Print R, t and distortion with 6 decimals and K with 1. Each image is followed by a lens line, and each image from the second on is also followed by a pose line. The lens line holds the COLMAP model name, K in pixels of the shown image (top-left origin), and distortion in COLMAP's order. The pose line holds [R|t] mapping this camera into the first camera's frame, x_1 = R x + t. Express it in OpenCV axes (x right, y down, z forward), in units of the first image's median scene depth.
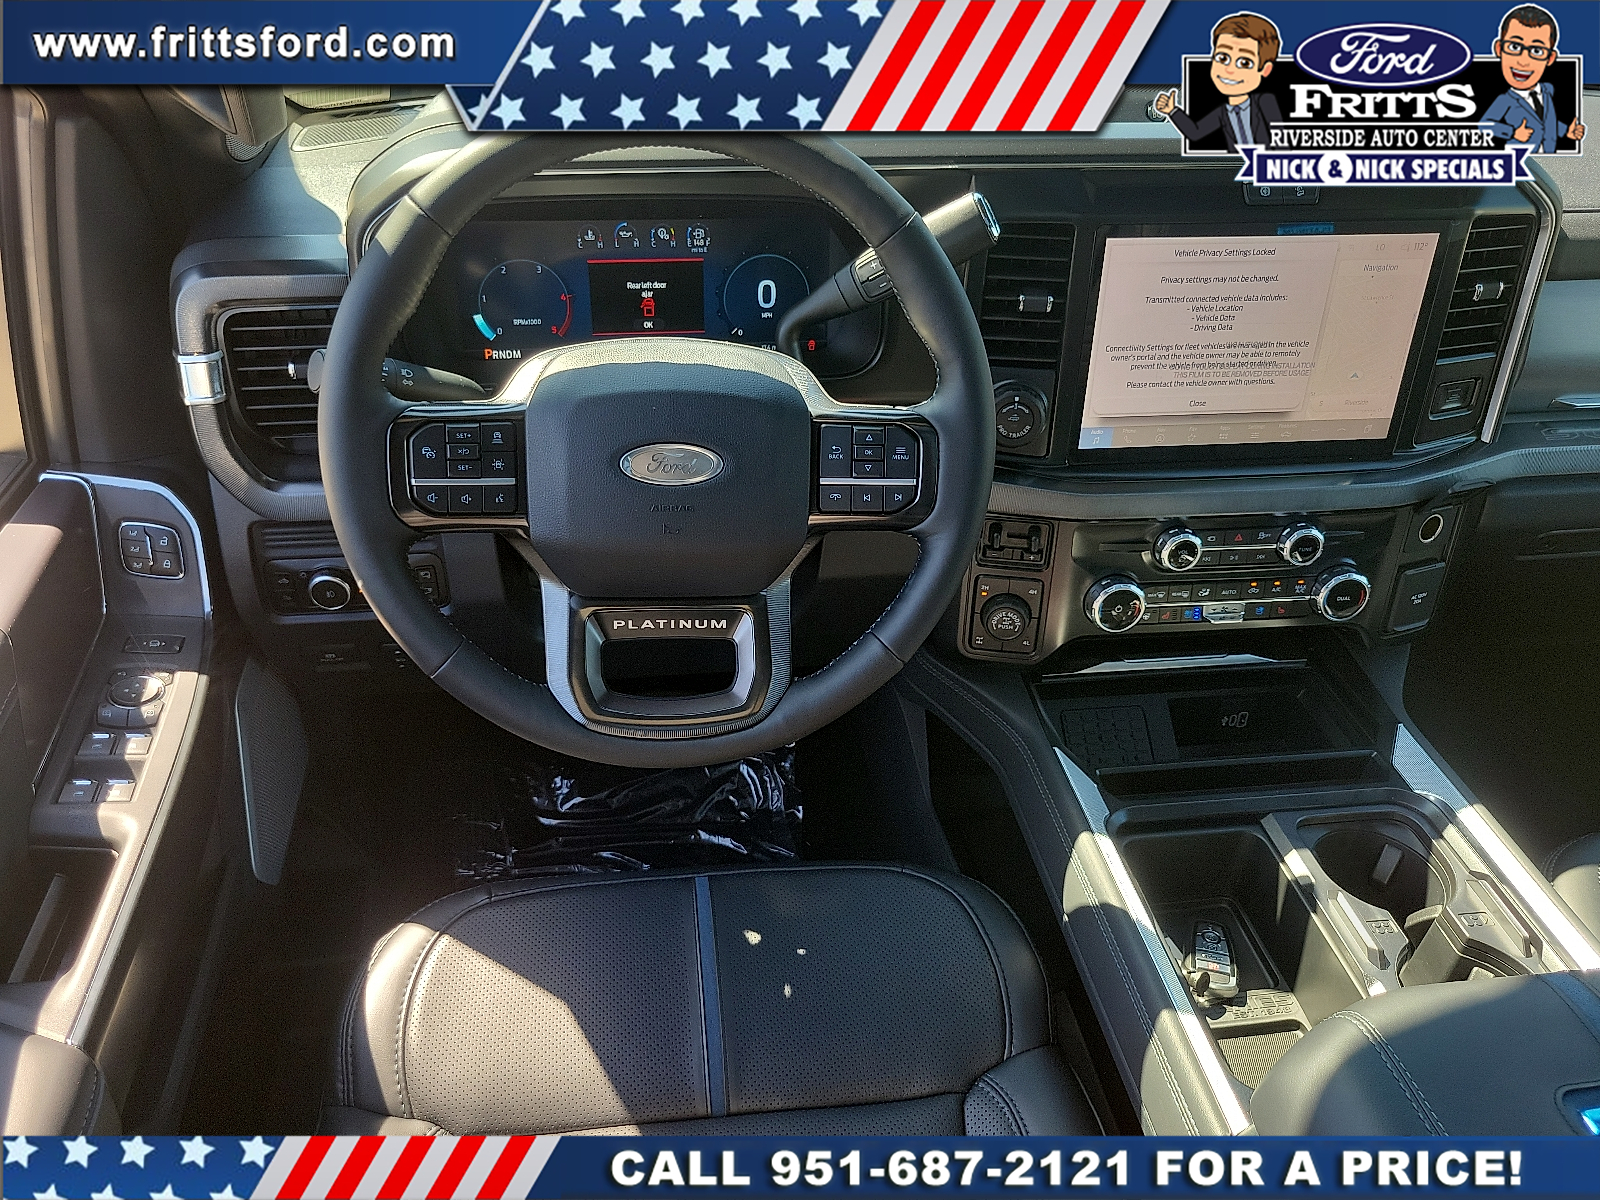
lens RADIAL K [[1206.1, 0, 800.0], [0, 1206.1, 600.0], [0, 0, 1]] dist [0.006519, 0.001056]
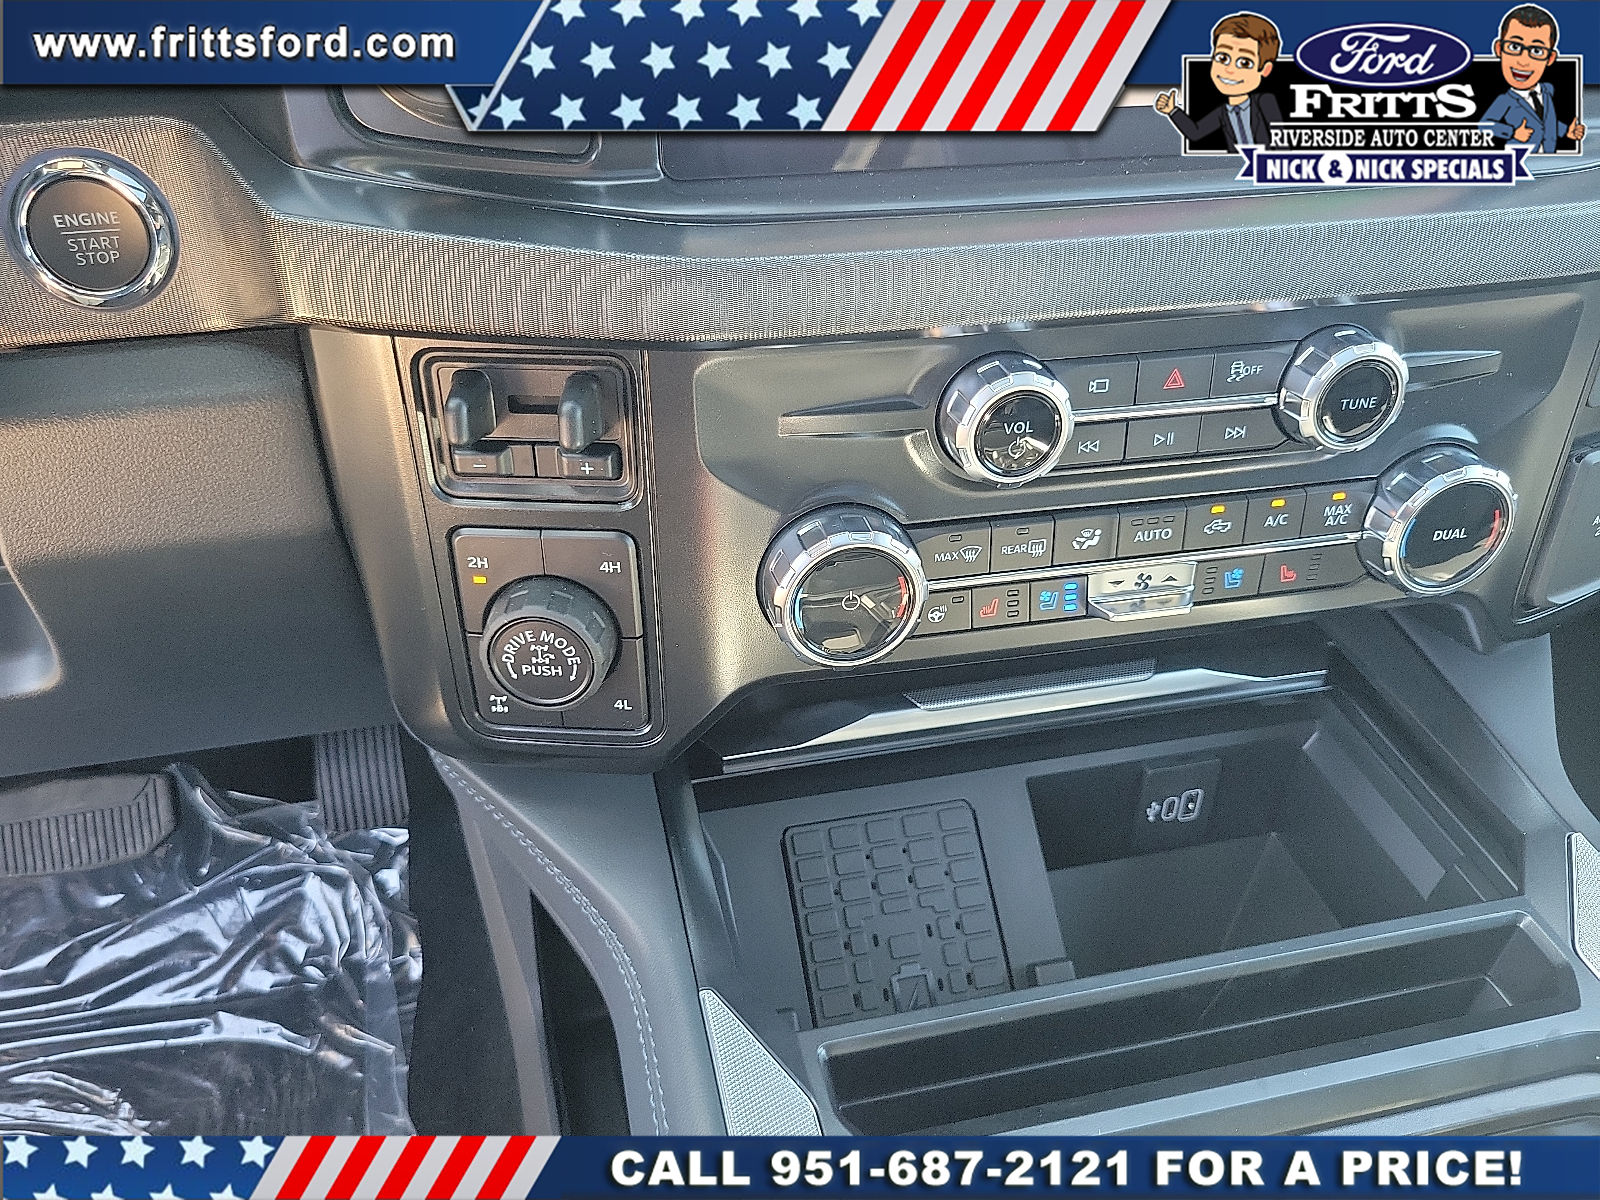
lens RADIAL K [[1217.5, 0, 800.4], [0, 1217.5, 645.2], [0, 0, 1]] dist [-0.005278, -0.001540]
pose [[0.996244, -0.064579, 0.057682, 0.229062], [0.059743, 0.994843, 0.081965, -0.010026], [-0.062678, -0.078211, 0.994965, 0.647408]]
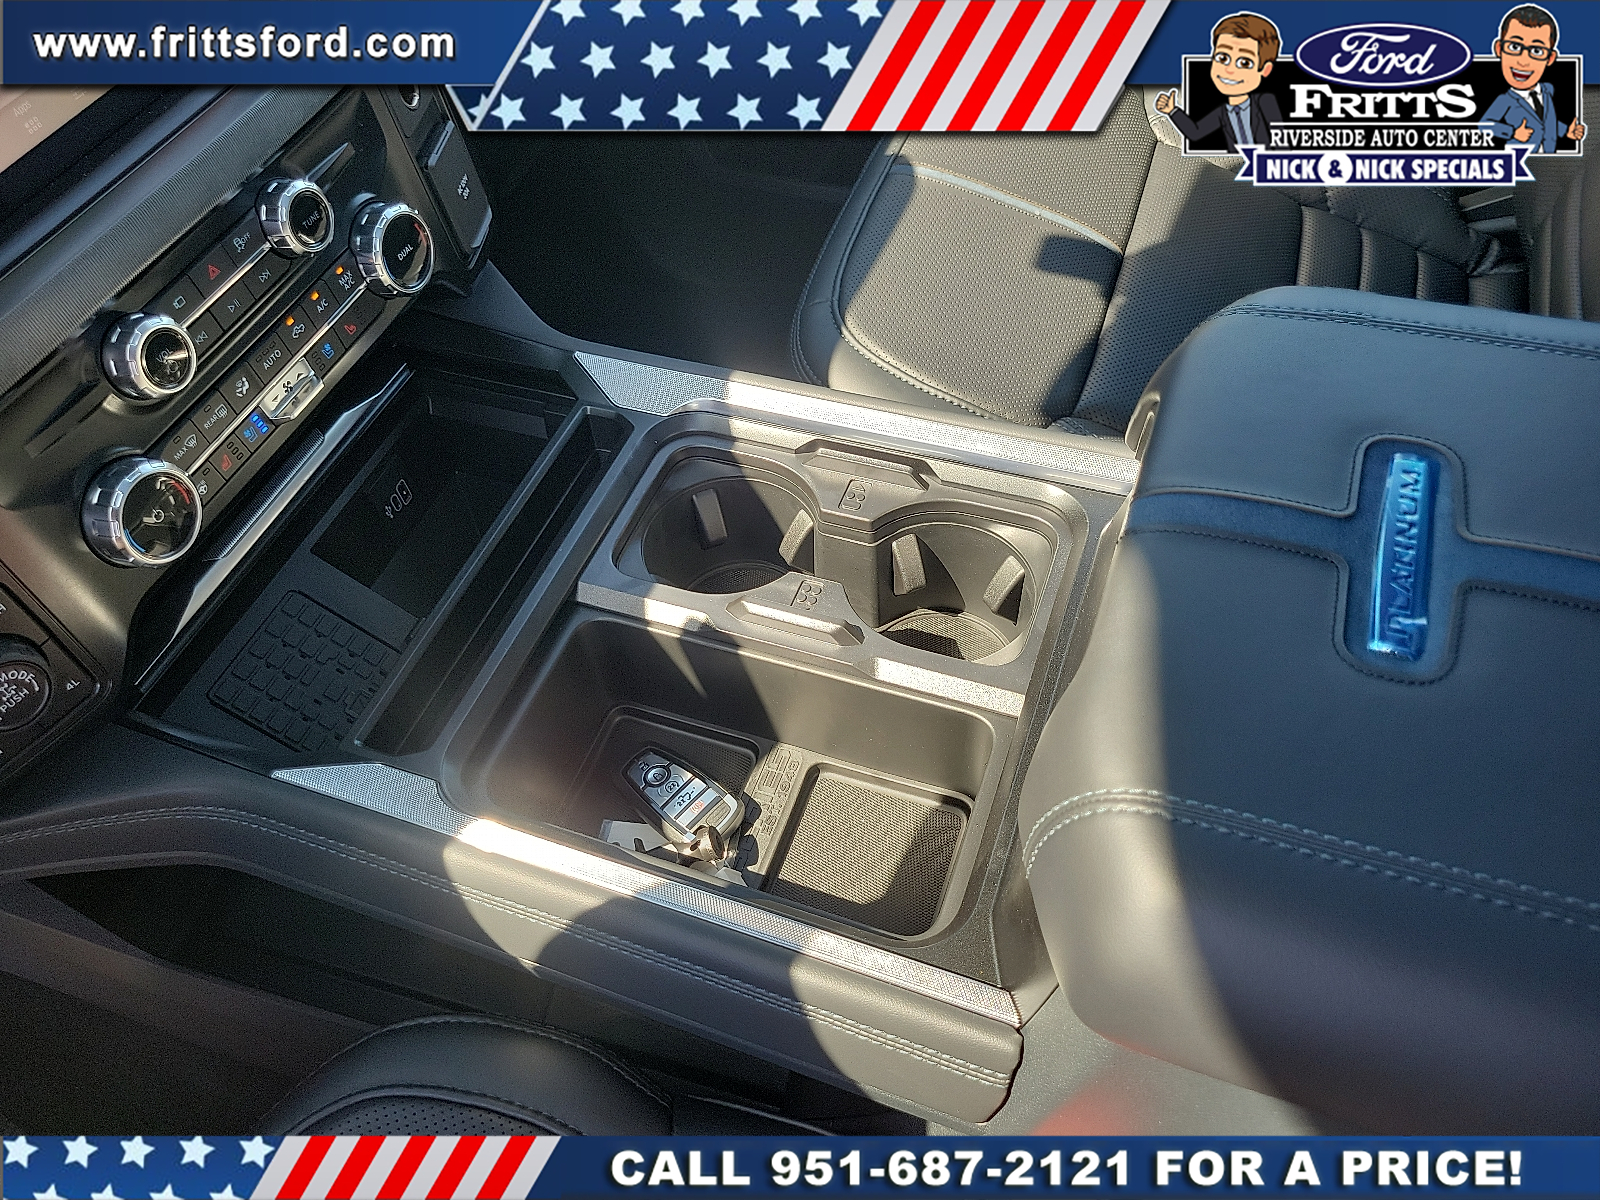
lens RADIAL K [[1189.6, 0, 768.0], [0, 1189.6, 606.9], [0, 0, 1]] dist [0.012641, 0.003123]
pose [[0.479889, -0.727480, 0.490387, 0.108533], [0.571556, 0.683299, 0.454342, -0.049607], [-0.665605, 0.062250, 0.743703, 0.440900]]
